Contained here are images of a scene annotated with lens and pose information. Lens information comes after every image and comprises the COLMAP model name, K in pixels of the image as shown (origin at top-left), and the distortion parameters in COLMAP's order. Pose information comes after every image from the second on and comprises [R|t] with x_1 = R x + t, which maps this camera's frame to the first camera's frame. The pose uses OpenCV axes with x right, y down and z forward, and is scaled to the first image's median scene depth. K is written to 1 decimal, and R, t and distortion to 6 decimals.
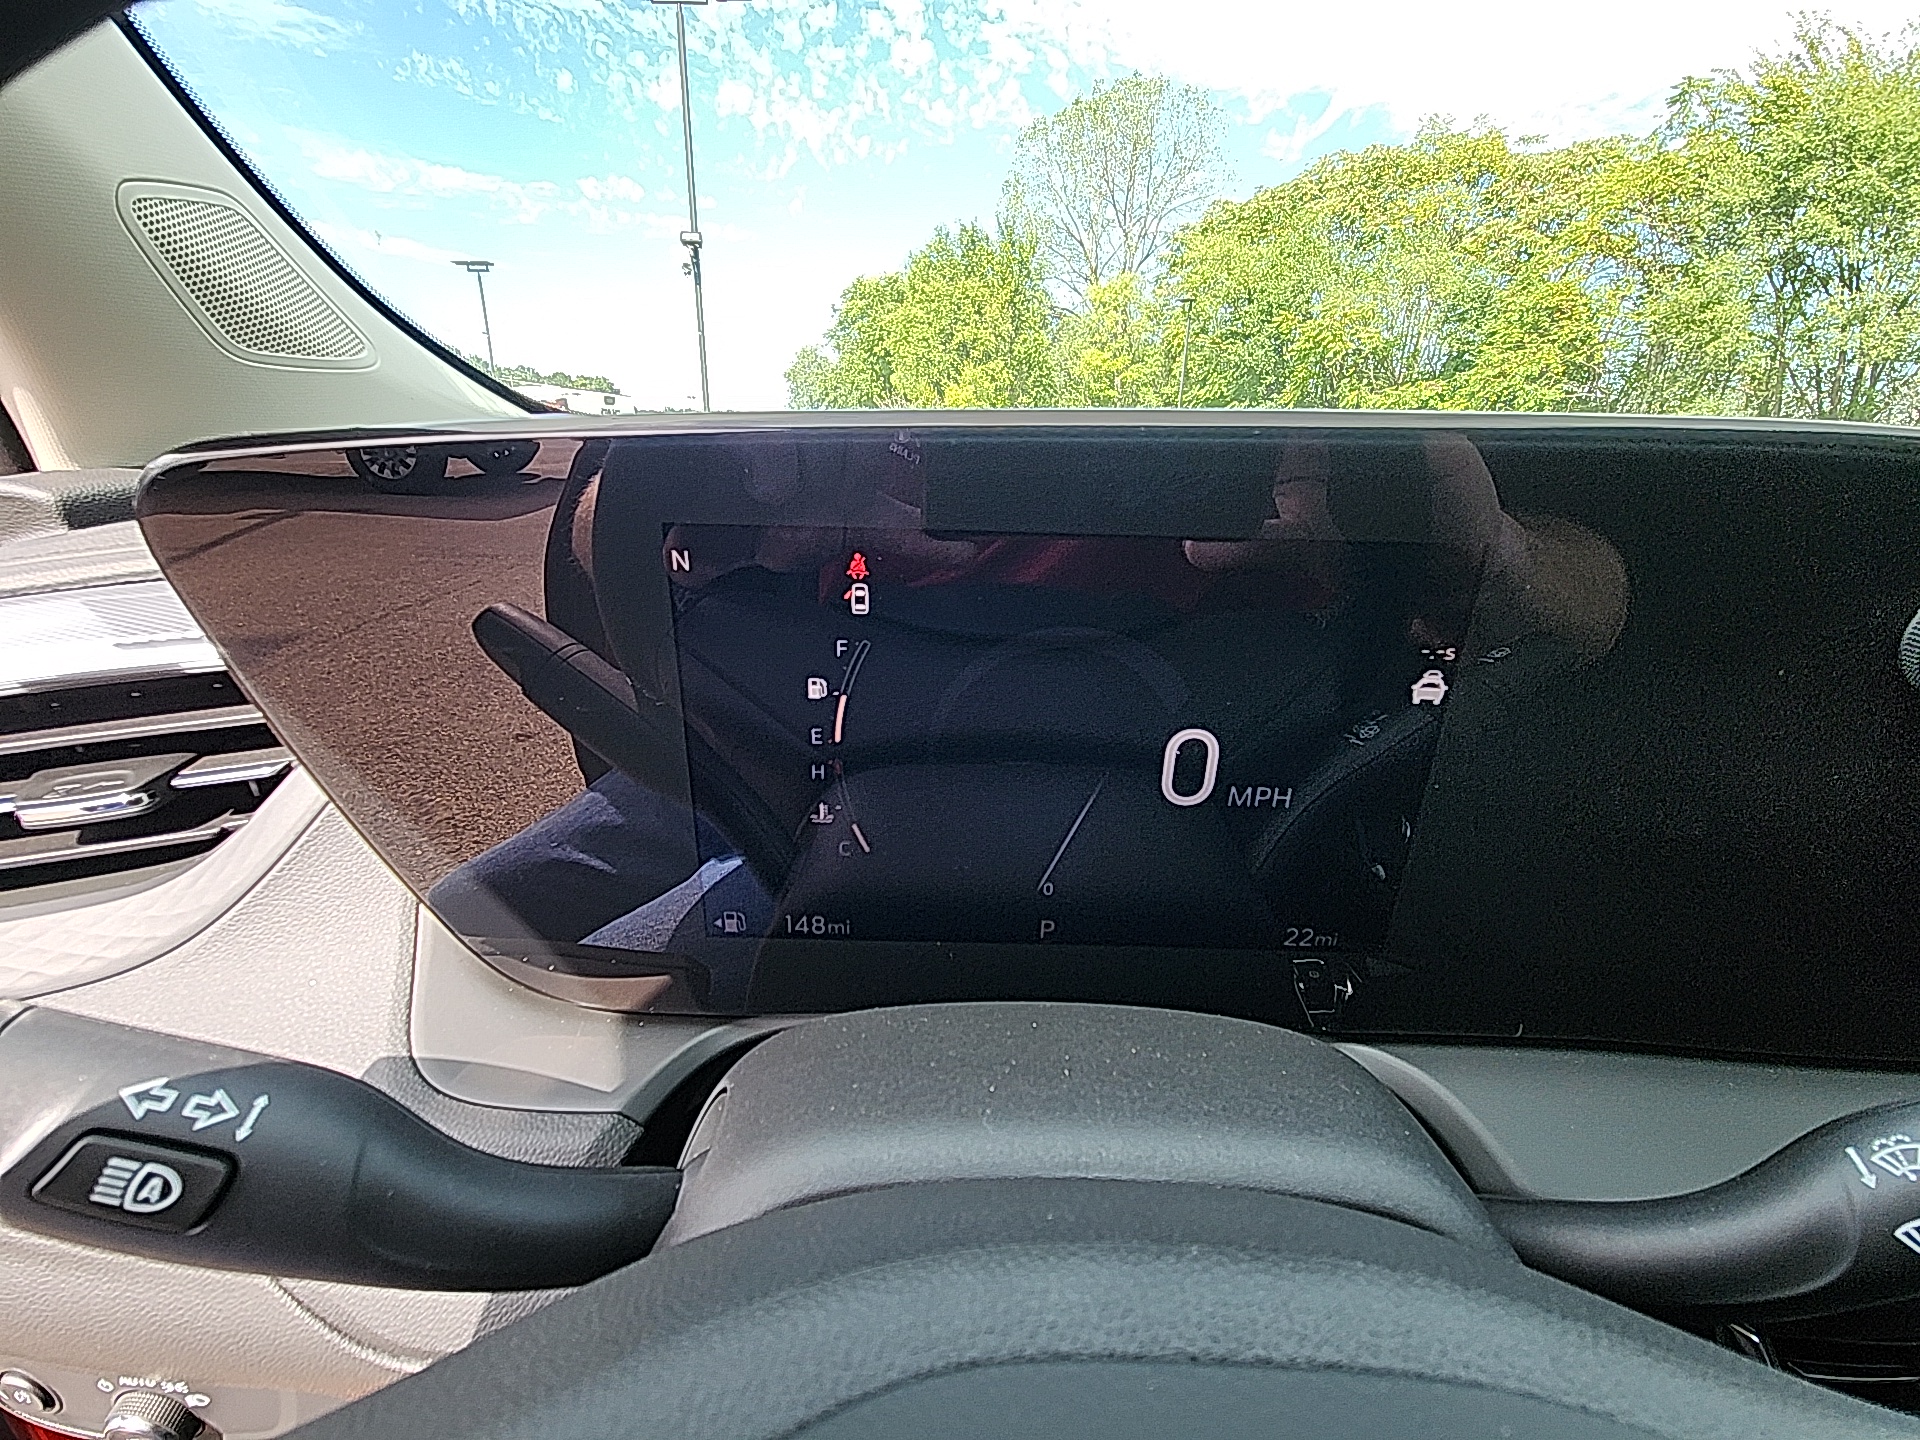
lens RADIAL K [[768.3, 0, 955.5], [0, 768.3, 711.5], [0, 0, 1]] dist [-0.001173, 0.000214]
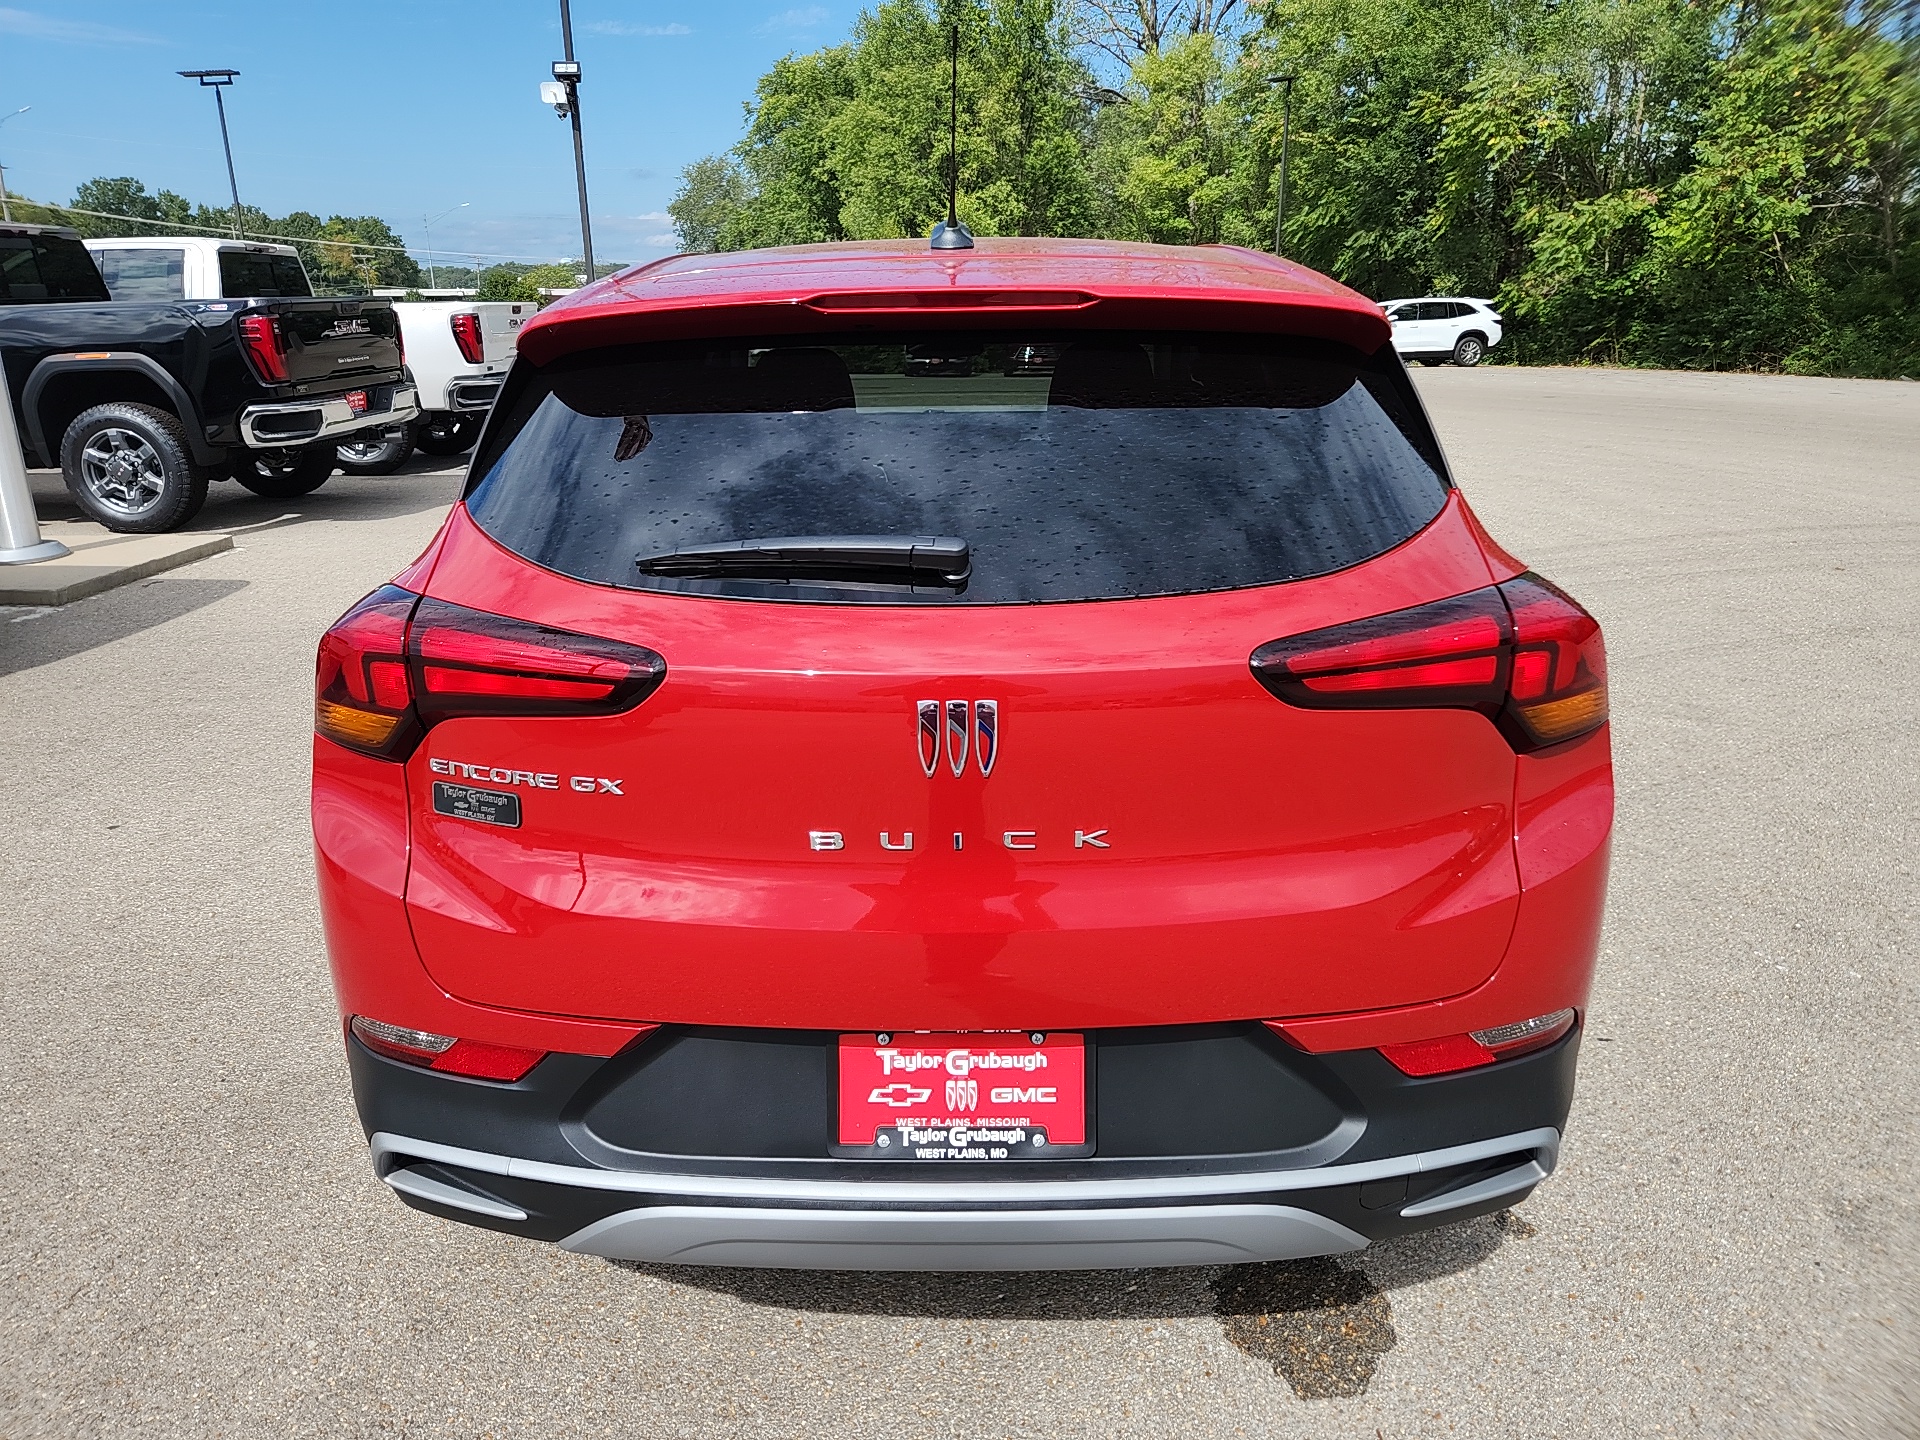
lens RADIAL K [[1292.0, 0, 926.5], [0, 1292.0, 722.6], [0, 0, 1]] dist [0.041862, -0.006000]
pose [[0.998860, -0.035931, -0.031443, 0.009908], [0.035255, 0.999141, -0.021790, 0.024067], [0.032199, 0.020657, 0.999268, -0.098595]]
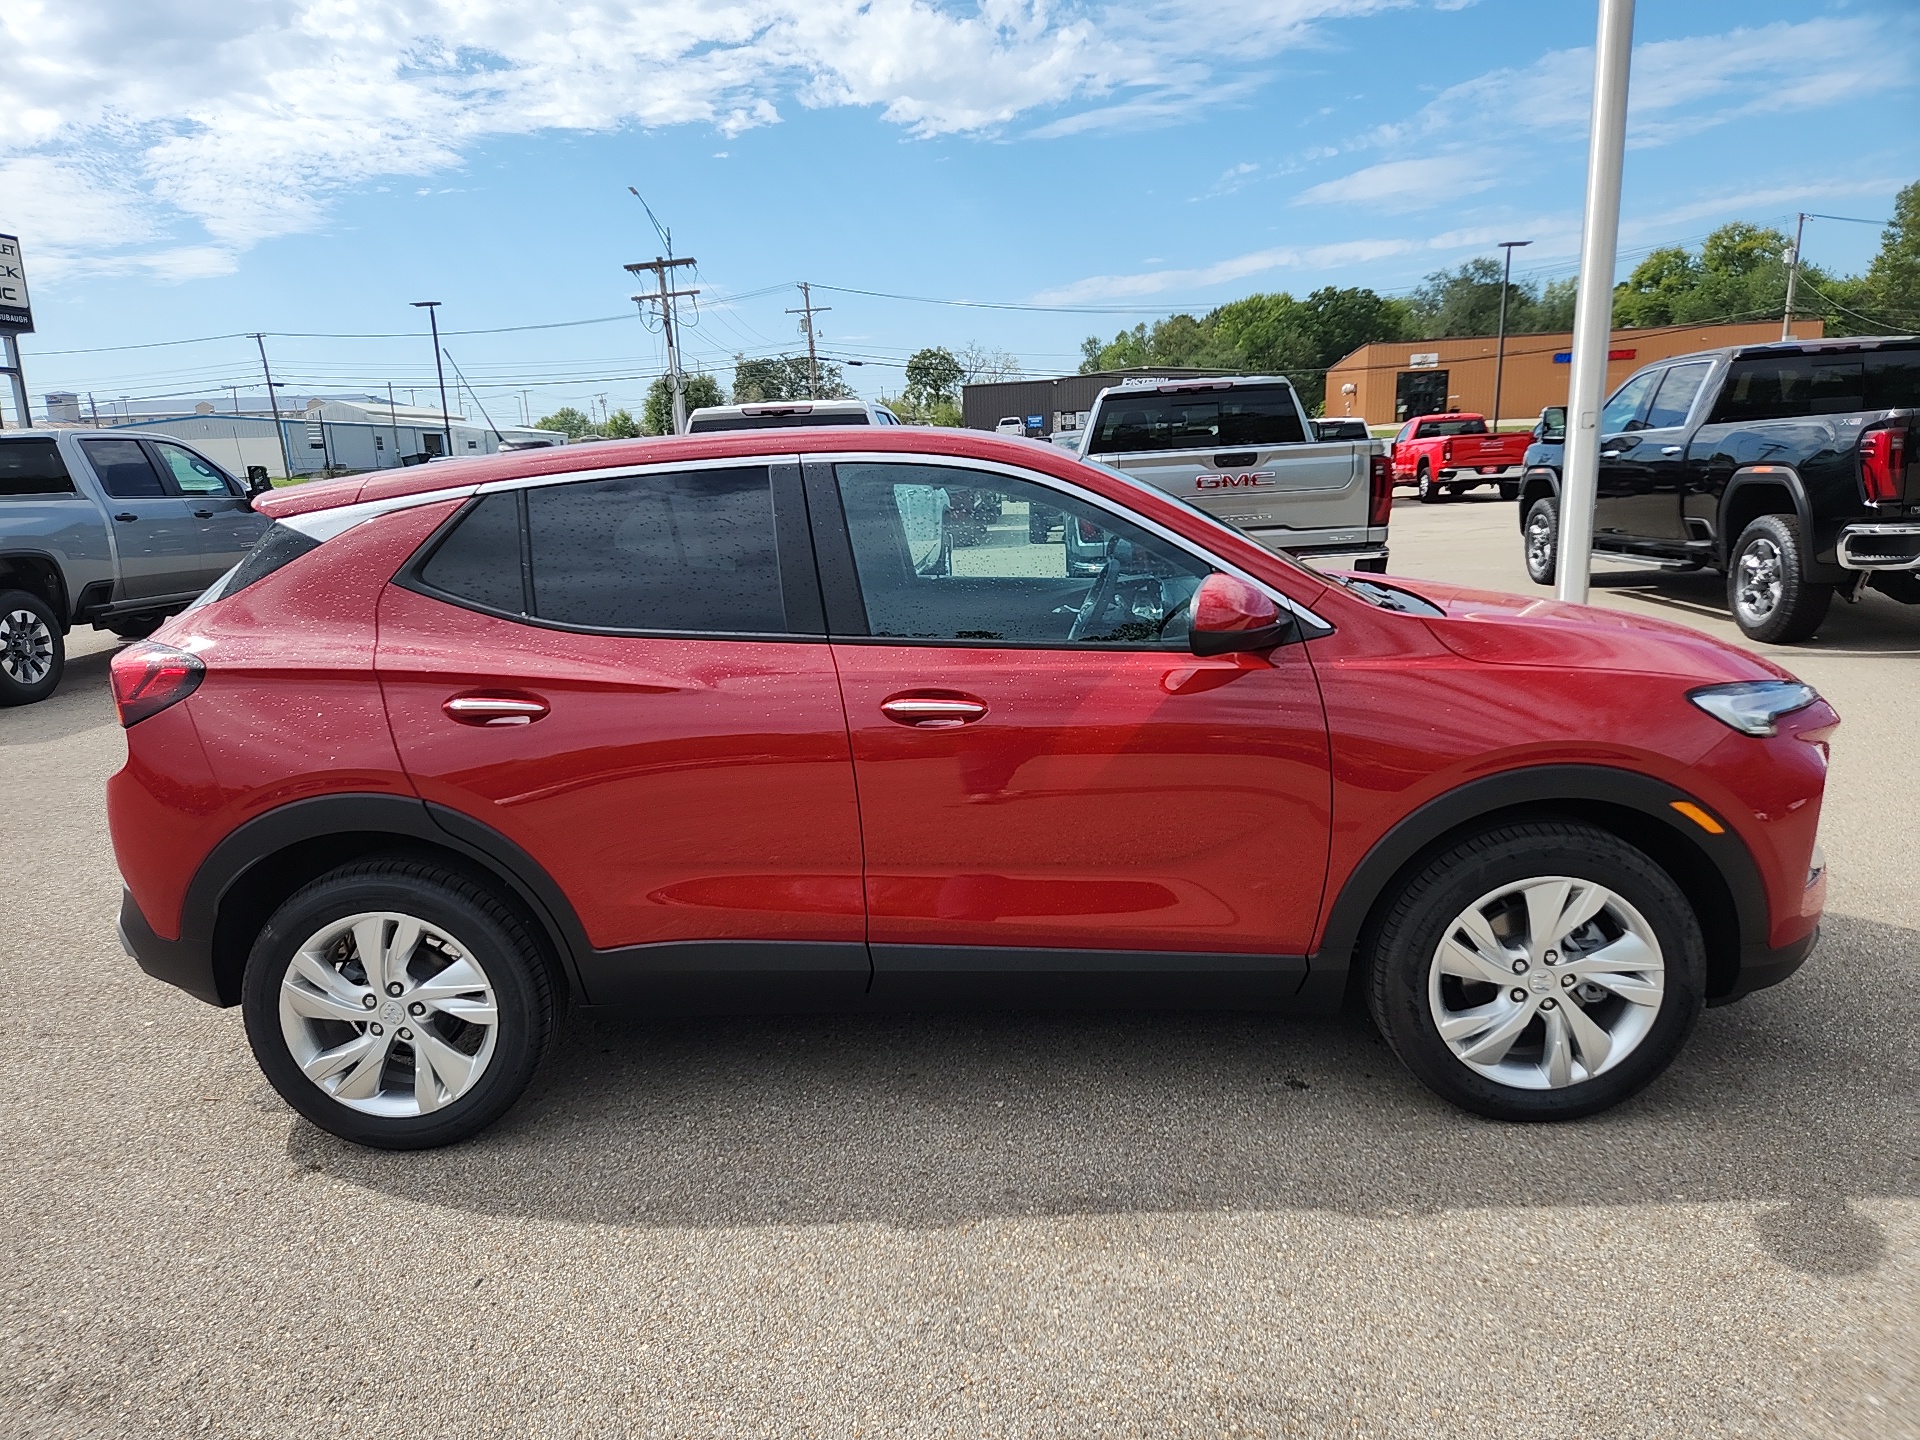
lens RADIAL K [[1310.9, 0, 942.5], [0, 1310.9, 732.8], [0, 0, 1]] dist [0.105364, -0.090649]
pose [[-0.043830, 0.179524, -0.982777, 0.109198], [-0.295672, 0.937322, 0.184407, -0.005328], [0.954283, 0.298662, 0.011998, -0.008670]]
